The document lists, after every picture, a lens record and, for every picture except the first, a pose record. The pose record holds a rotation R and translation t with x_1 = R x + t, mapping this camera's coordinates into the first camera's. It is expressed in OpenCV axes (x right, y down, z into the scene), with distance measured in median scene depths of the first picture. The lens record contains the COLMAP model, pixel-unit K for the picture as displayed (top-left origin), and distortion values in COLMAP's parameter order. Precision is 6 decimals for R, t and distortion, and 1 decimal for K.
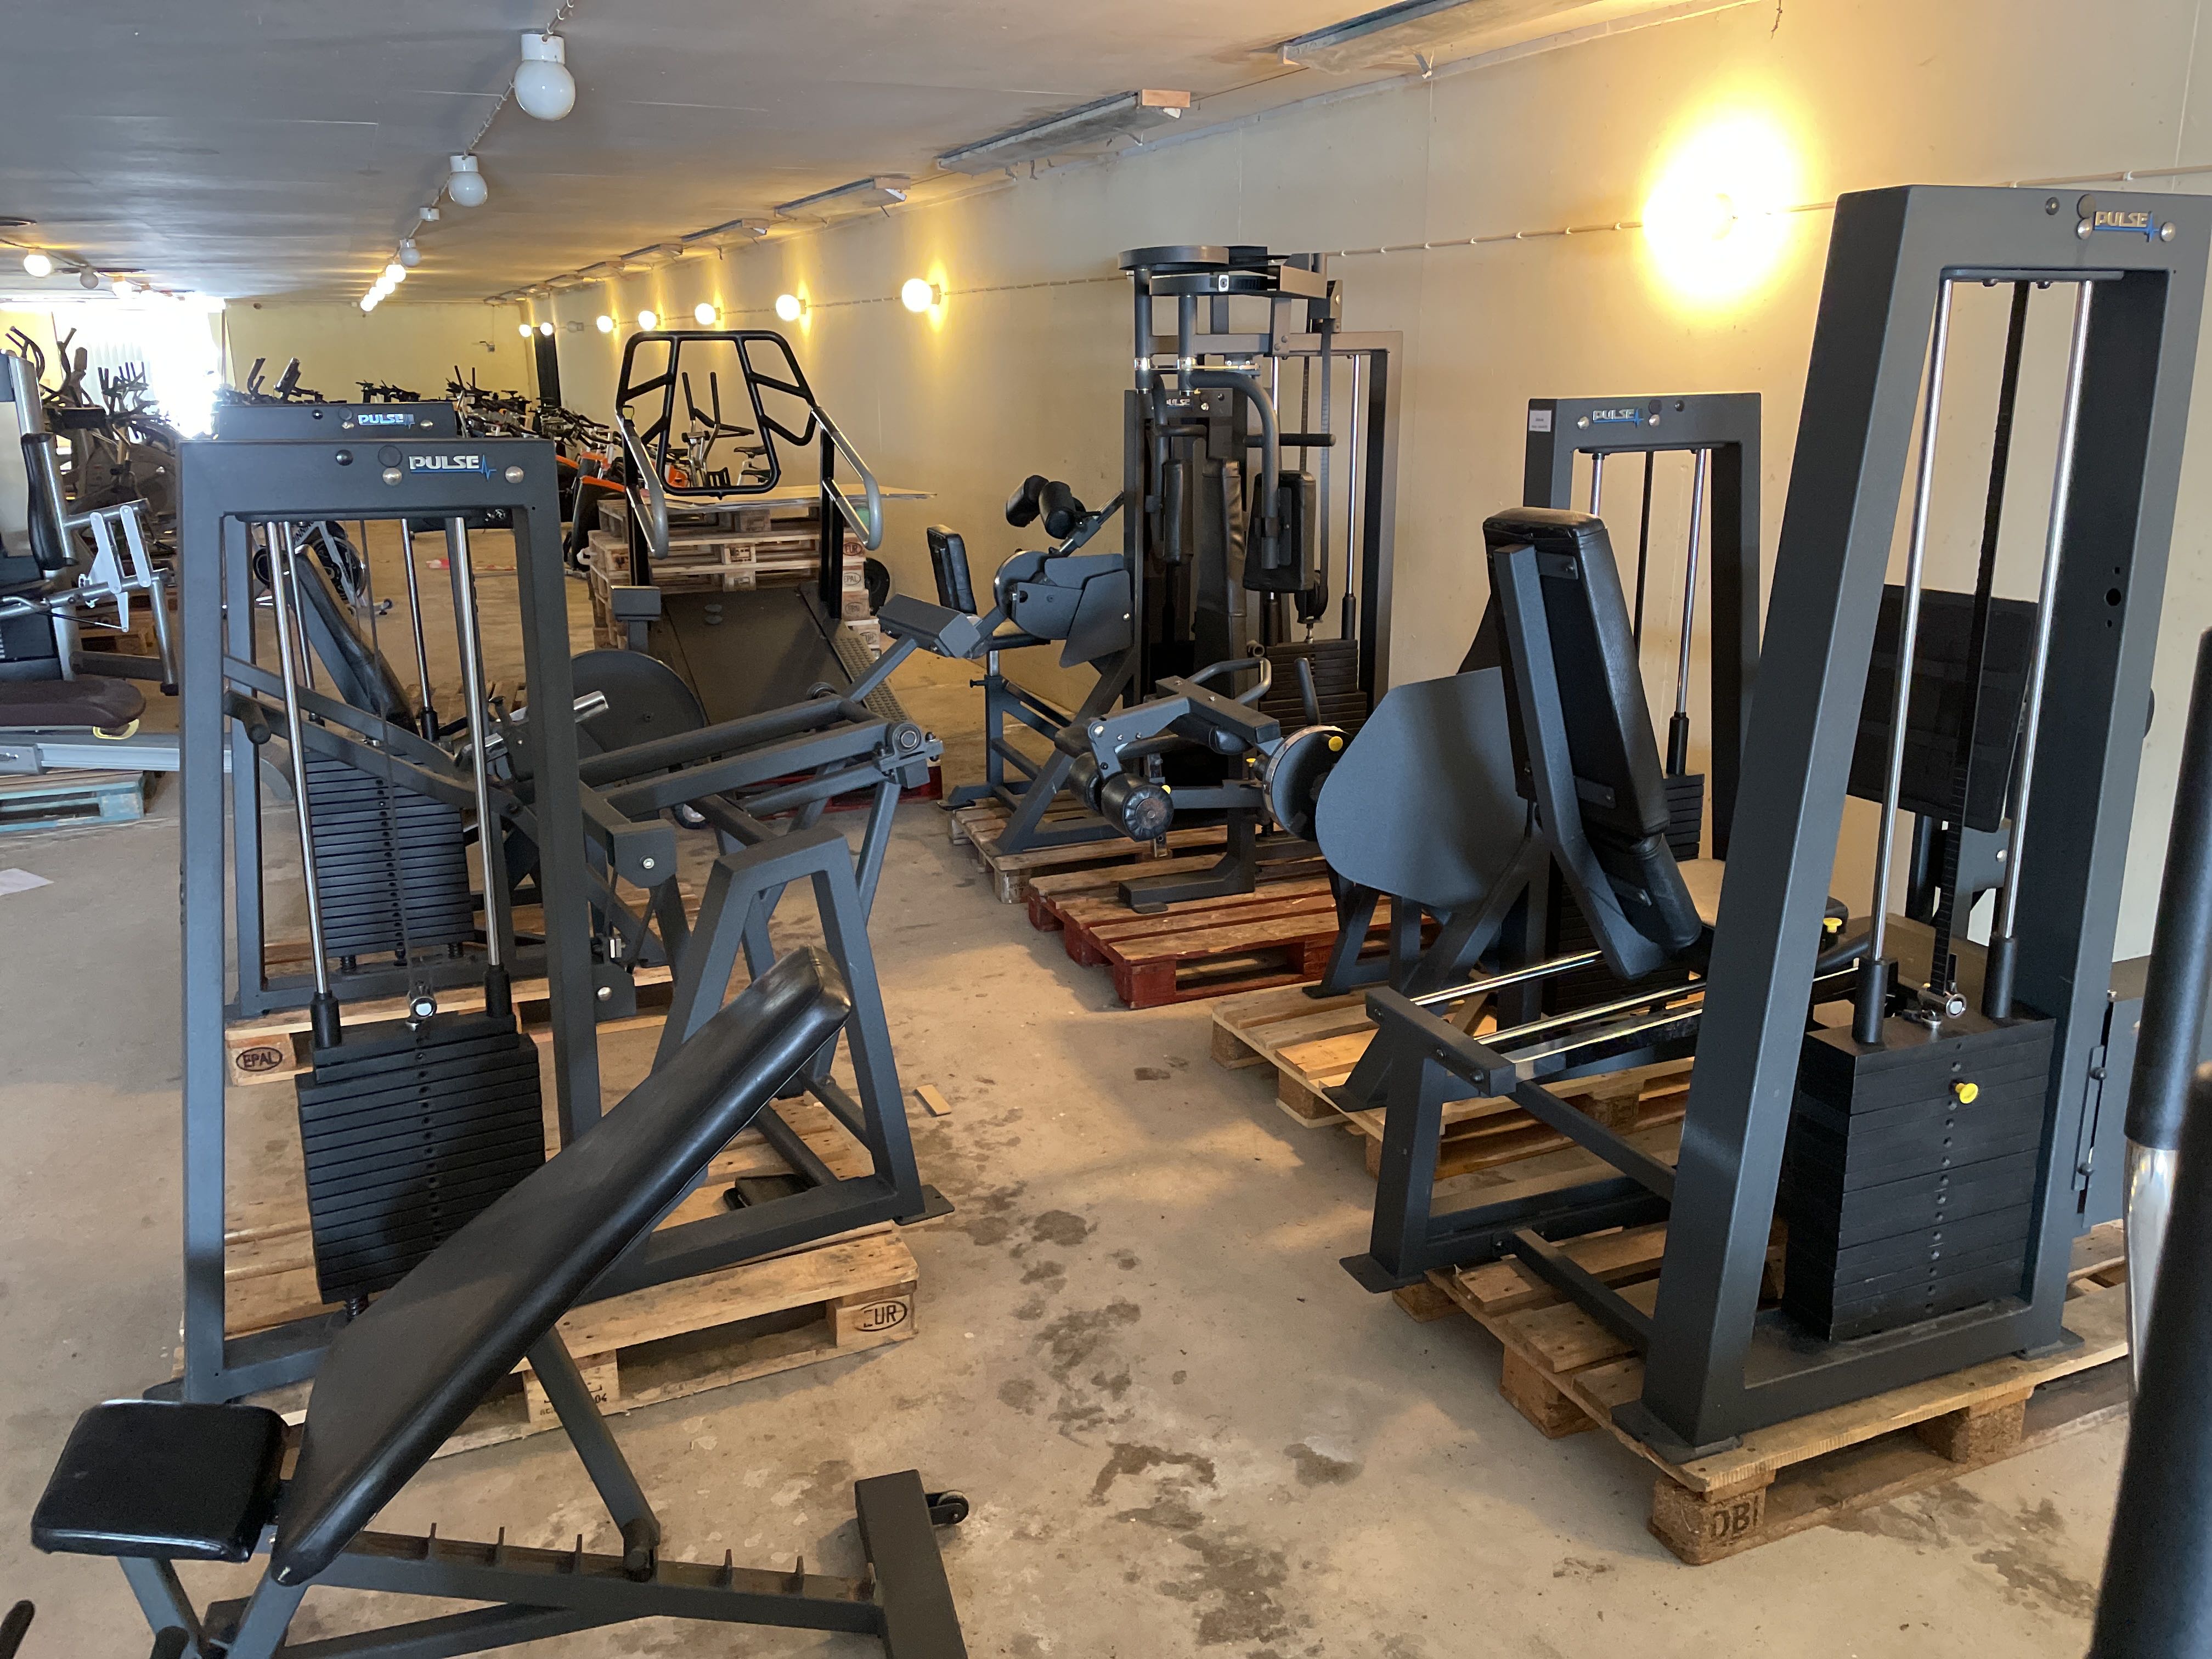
lens RADIAL K [[1675.7, 0, 1107.9], [0, 1675.7, 821.3], [0, 0, 1]] dist [0.090753, -0.126399]
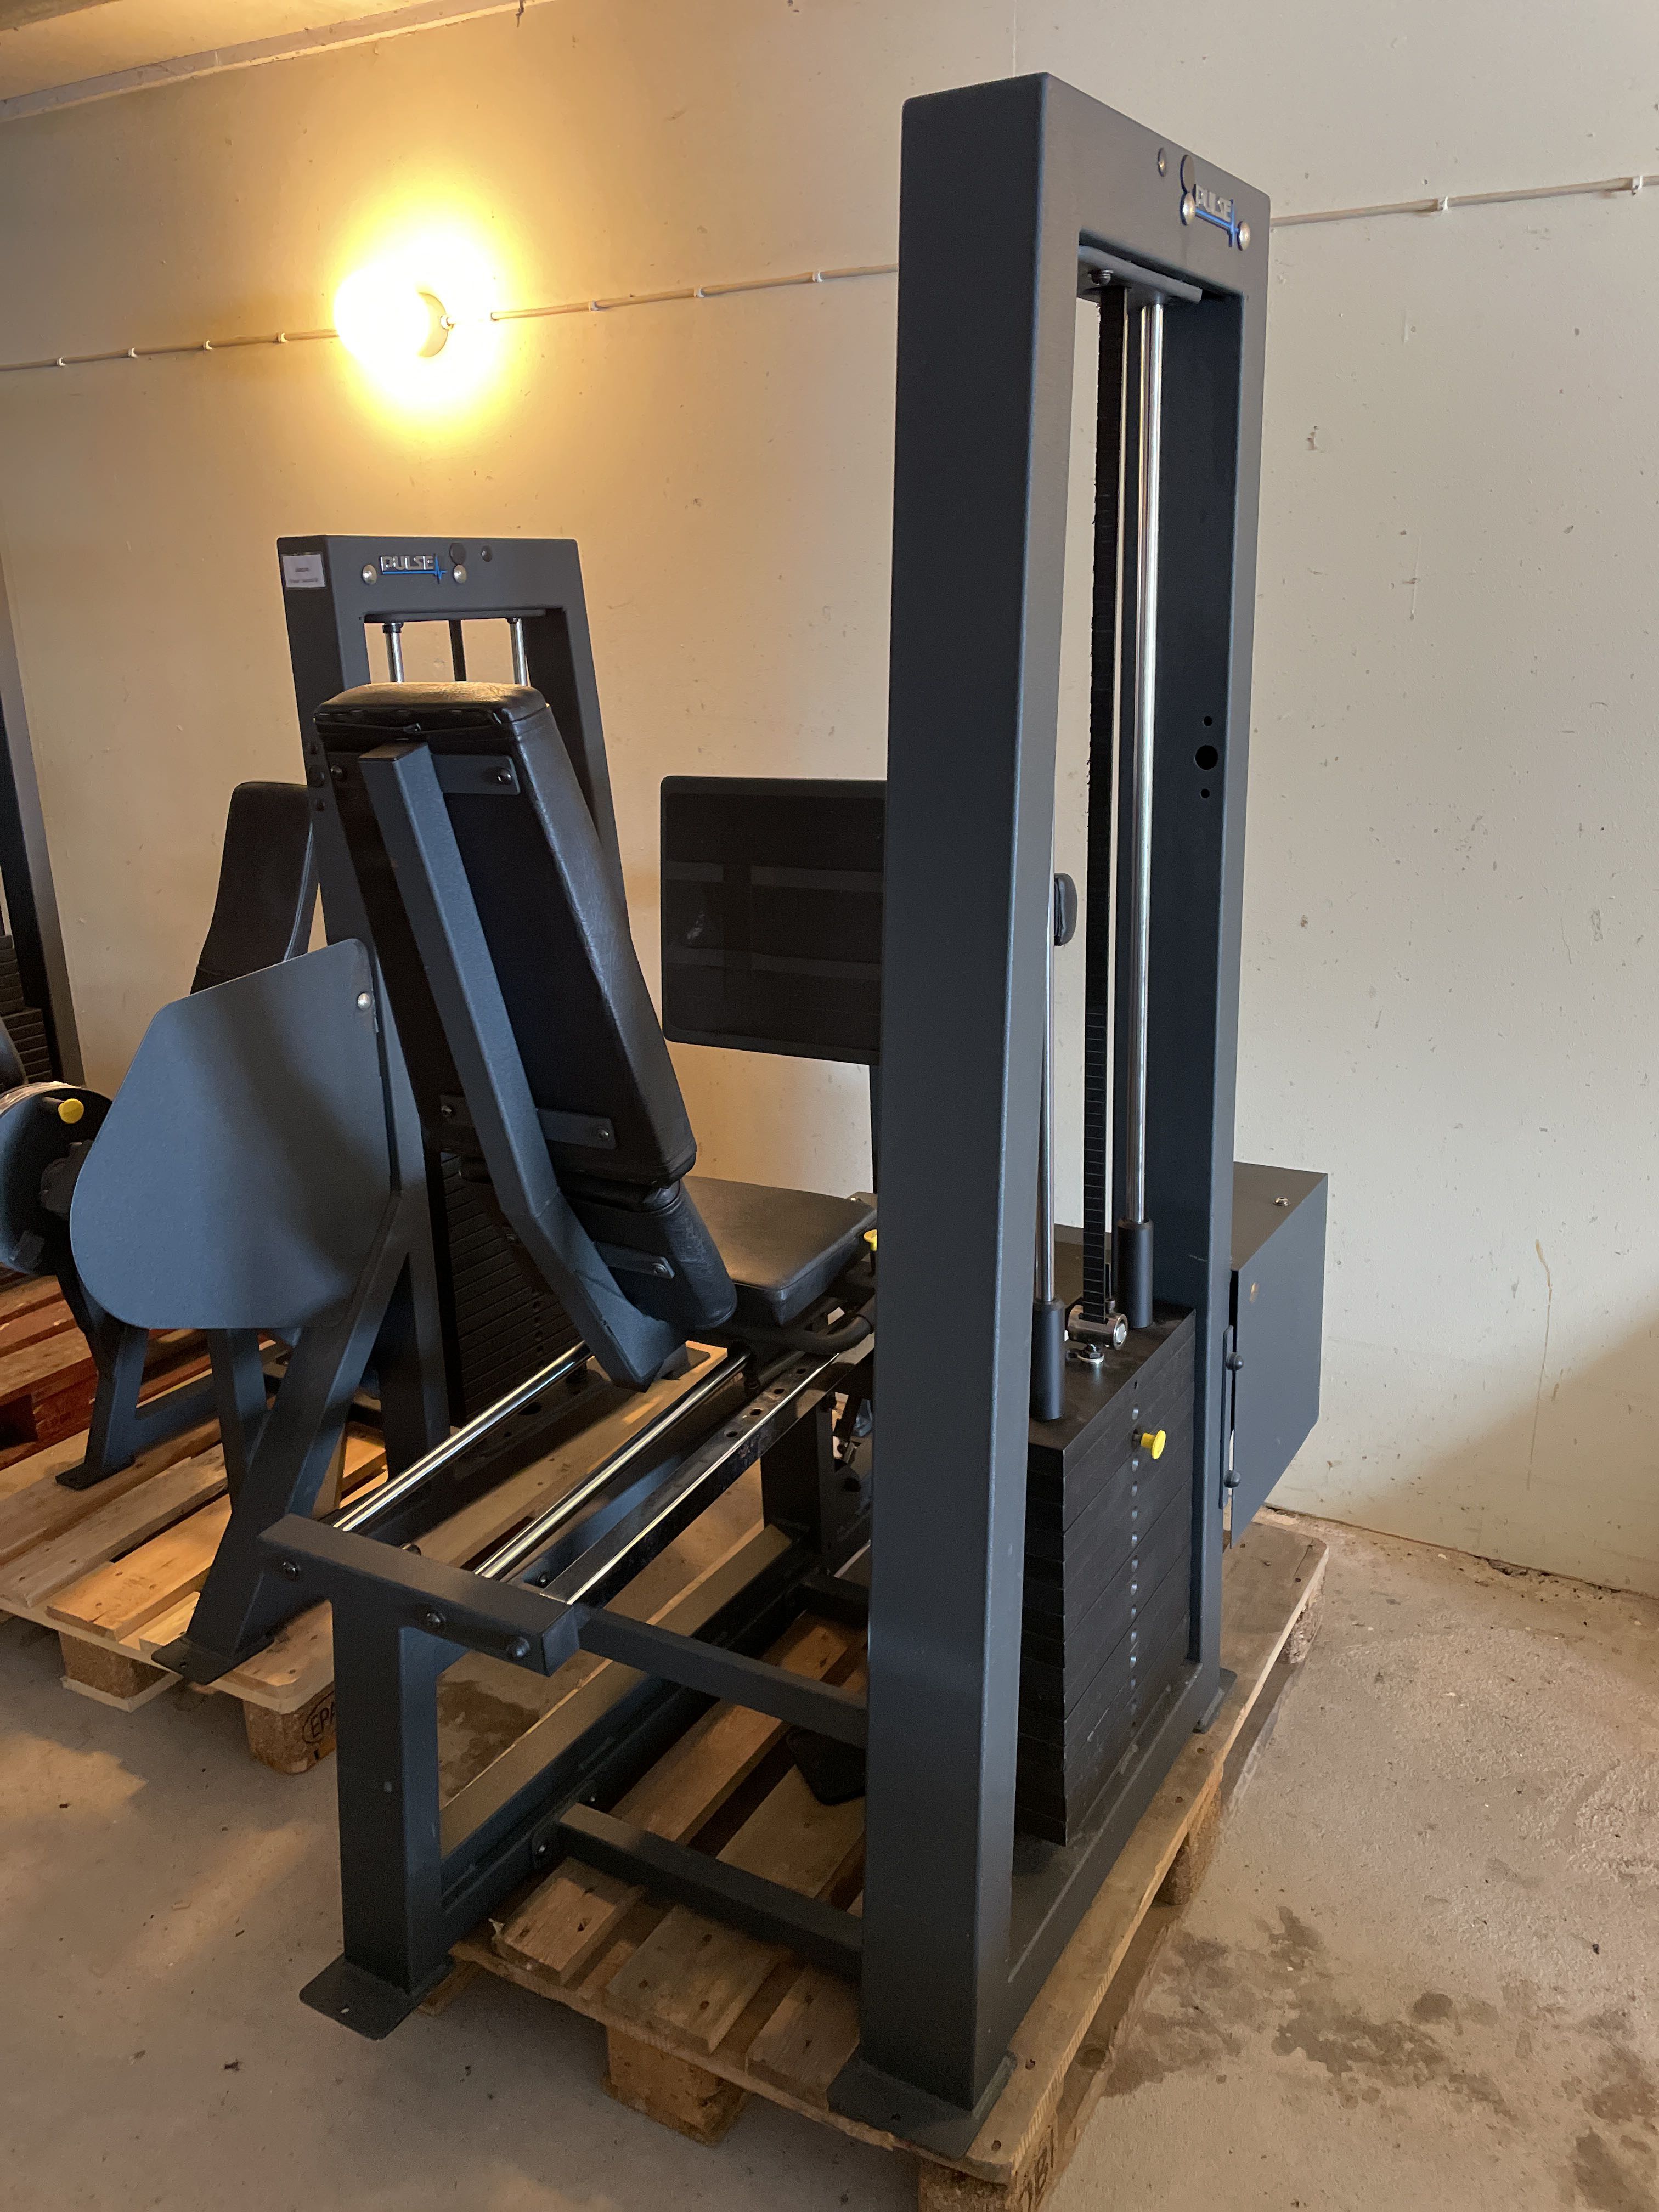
lens RADIAL K [[1670.2, 0, 829.6], [0, 1670.2, 1099.9], [0, 0, 1]] dist [0.092812, -0.125571]
pose [[0.792436, -0.184662, 0.581331, -0.001513], [0.176218, 0.981740, 0.071644, -0.054662], [-0.583946, 0.045668, 0.810507, 0.417081]]
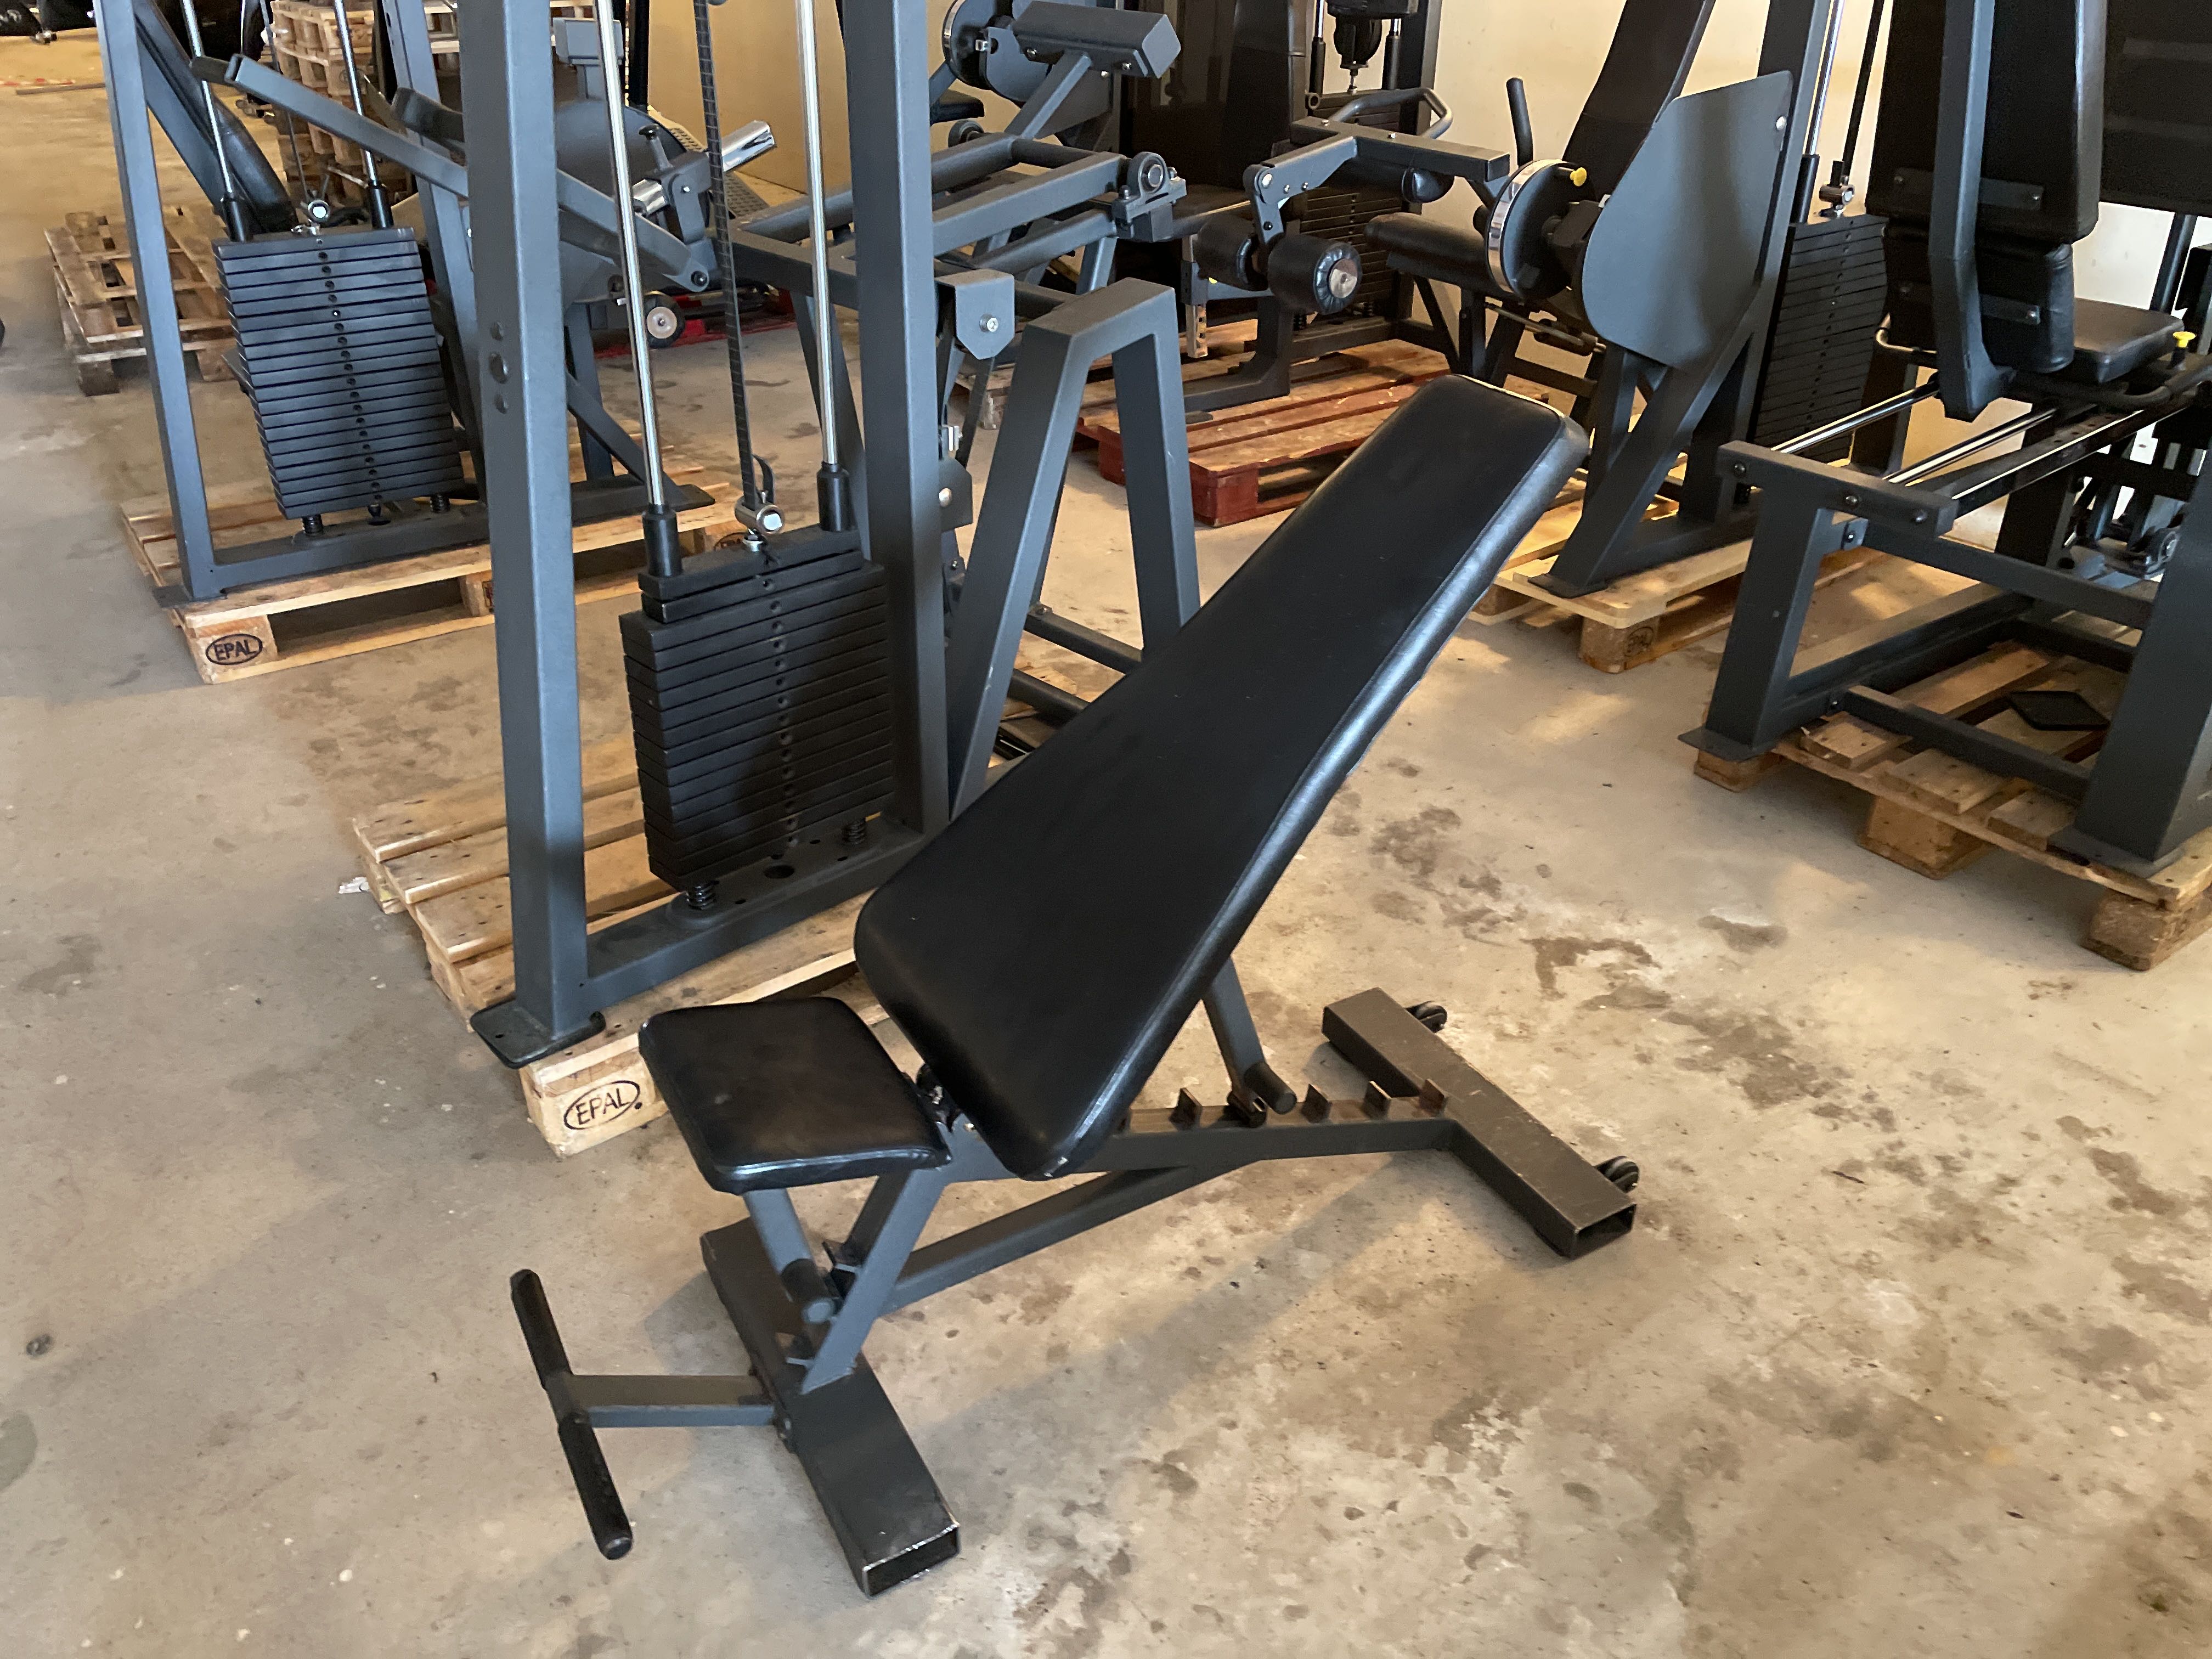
lens RADIAL K [[1670.2, 0, 1105.9], [0, 1670.2, 825.0], [0, 0, 1]] dist [0.092812, -0.125571]
pose [[0.969196, -0.108467, 0.221120, -0.404057], [0.050044, 0.965801, 0.254409, 0.051616], [-0.241153, -0.235506, 0.941479, 0.177074]]
